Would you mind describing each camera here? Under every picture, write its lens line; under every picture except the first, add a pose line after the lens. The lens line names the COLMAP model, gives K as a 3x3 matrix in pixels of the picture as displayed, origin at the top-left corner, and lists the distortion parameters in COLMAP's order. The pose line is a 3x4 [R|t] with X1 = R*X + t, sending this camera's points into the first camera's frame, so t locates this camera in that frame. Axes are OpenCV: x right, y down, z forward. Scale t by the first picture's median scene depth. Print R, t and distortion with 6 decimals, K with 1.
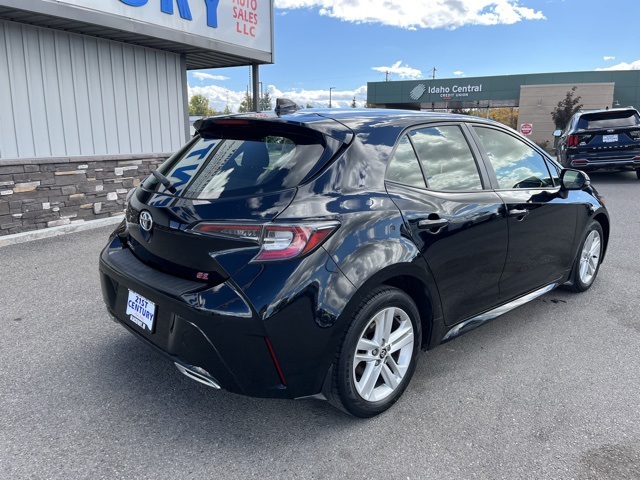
lens RADIAL K [[483.3, 0, 314.2], [0, 483.3, 233.2], [0, 0, 1]] dist [0.069244, -0.102643]
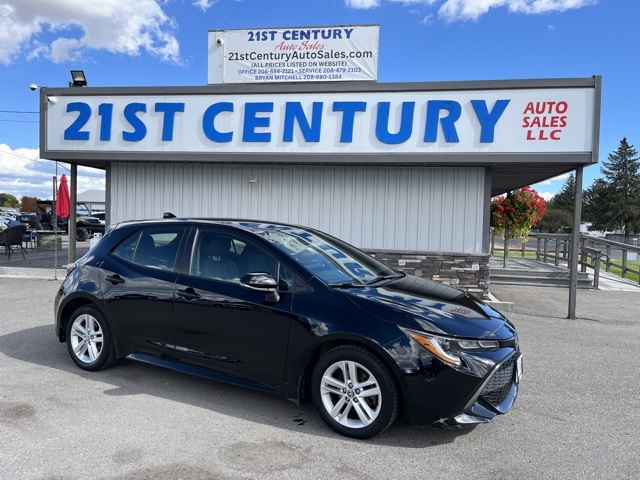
lens RADIAL K [[483.3, 0, 314.2], [0, 483.3, 233.2], [0, 0, 1]] dist [0.069244, -0.102643]
pose [[0.320992, 0.028877, -0.946642, 0.708320], [-0.221795, 0.974031, -0.045494, -0.088040], [0.920745, 0.224564, 0.319061, 0.341114]]
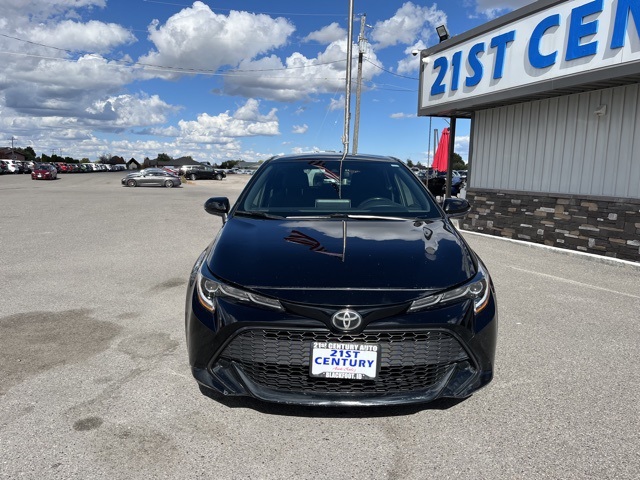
lens RADIAL K [[483.1, 0, 316.3], [0, 483.1, 229.7], [0, 0, 1]] dist [0.078828, -0.114603]
pose [[-0.679169, 0.072315, -0.730411, 0.545996], [-0.171468, 0.951967, 0.253688, -0.173478], [0.713673, 0.297539, -0.634147, 0.859543]]
